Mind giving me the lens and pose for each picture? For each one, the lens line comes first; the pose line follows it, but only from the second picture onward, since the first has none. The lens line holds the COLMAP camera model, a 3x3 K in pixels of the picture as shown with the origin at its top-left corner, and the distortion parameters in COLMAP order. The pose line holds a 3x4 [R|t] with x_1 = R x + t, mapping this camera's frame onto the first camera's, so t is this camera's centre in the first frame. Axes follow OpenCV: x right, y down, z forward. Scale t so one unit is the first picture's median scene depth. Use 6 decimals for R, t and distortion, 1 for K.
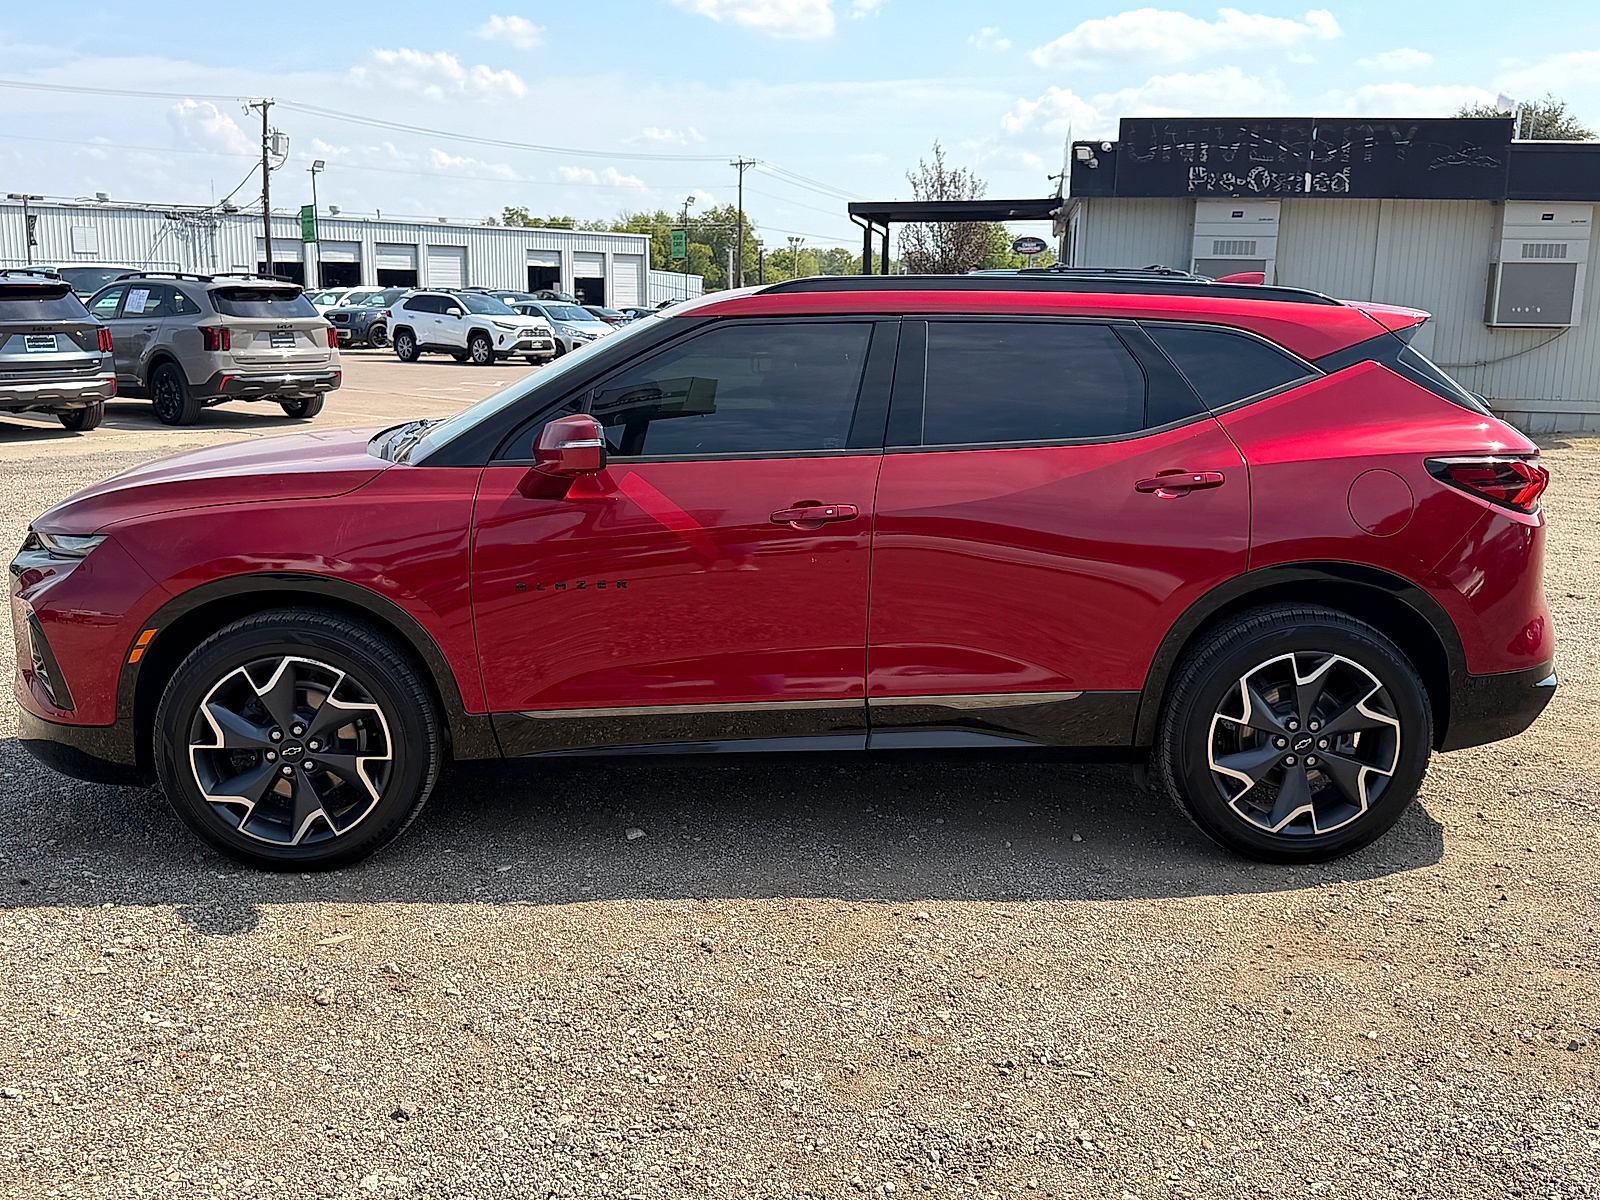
lens RADIAL K [[1571.5, 0, 800.0], [0, 1571.5, 600.0], [0, 0, 1]] dist [0.155094, -0.235940]
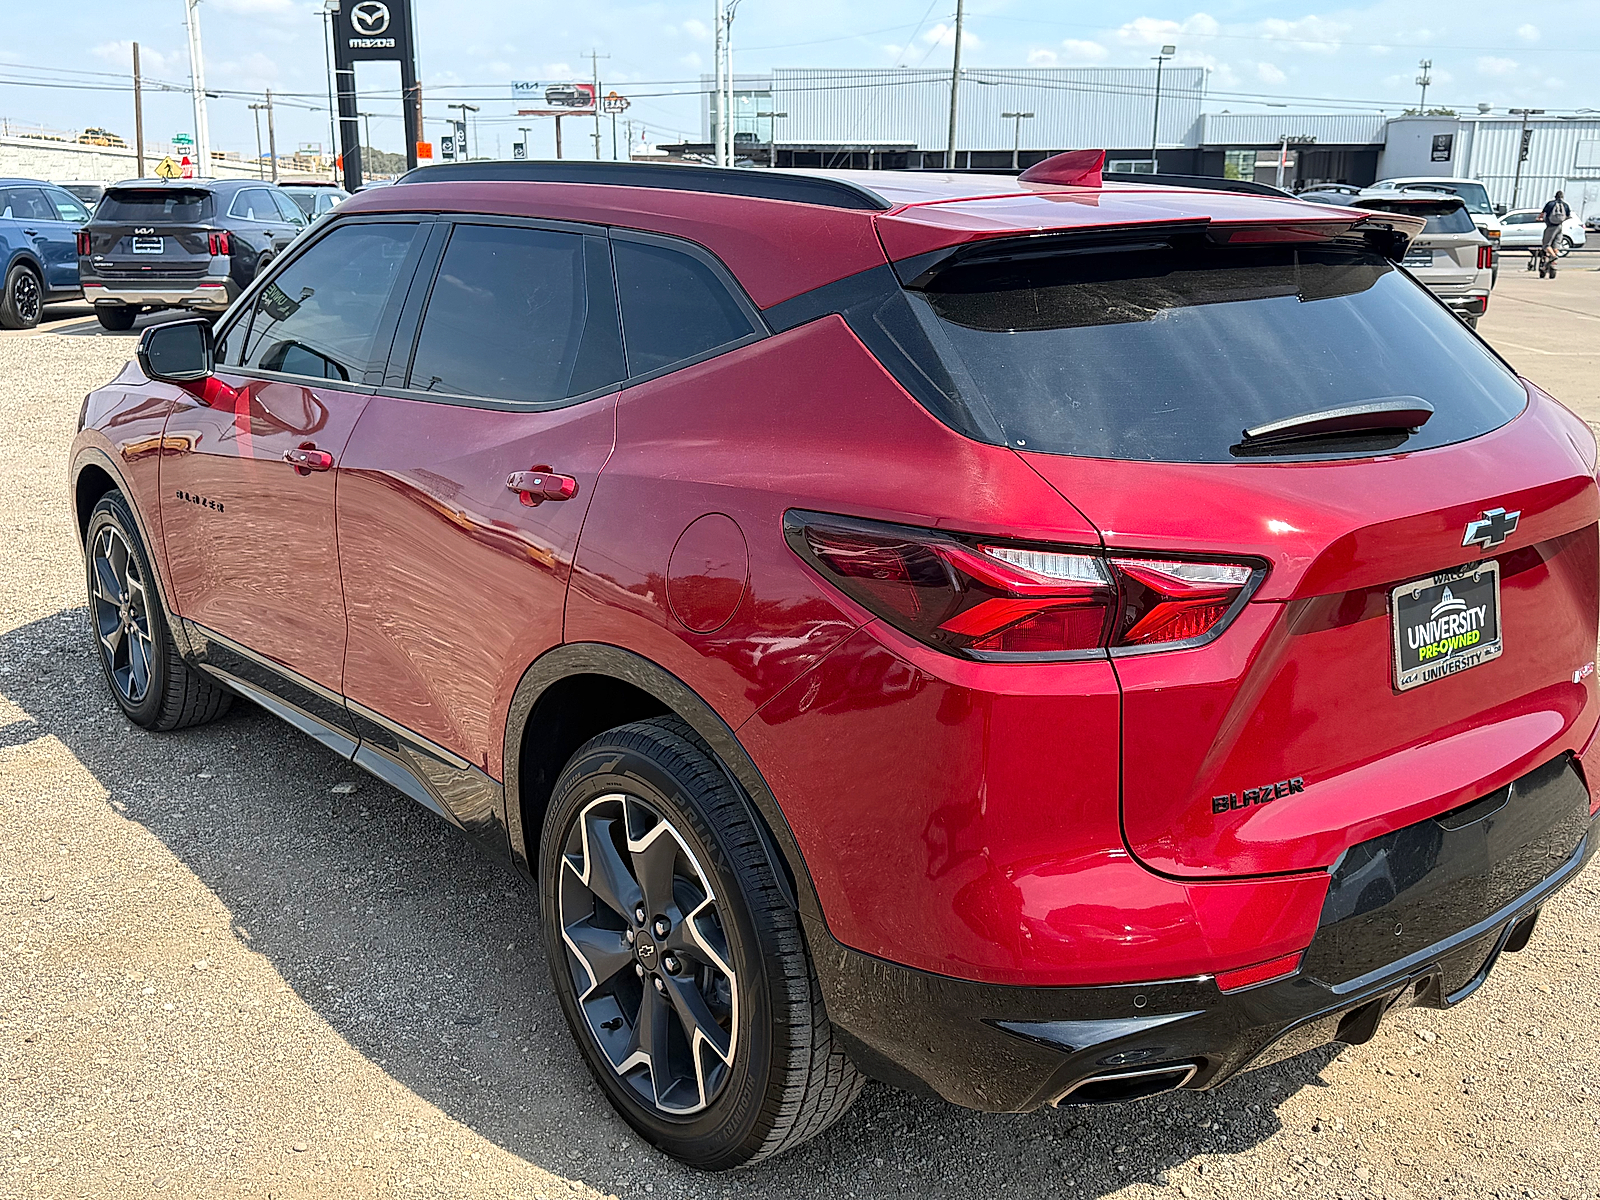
lens RADIAL K [[1571.5, 0, 800.0], [0, 1571.5, 600.0], [0, 0, 1]] dist [0.155094, -0.235940]
pose [[0.601504, 0.199118, -0.773657, 0.194775], [-0.162029, 0.978719, 0.125921, -0.030389], [0.782266, 0.049613, 0.620966, 0.166853]]
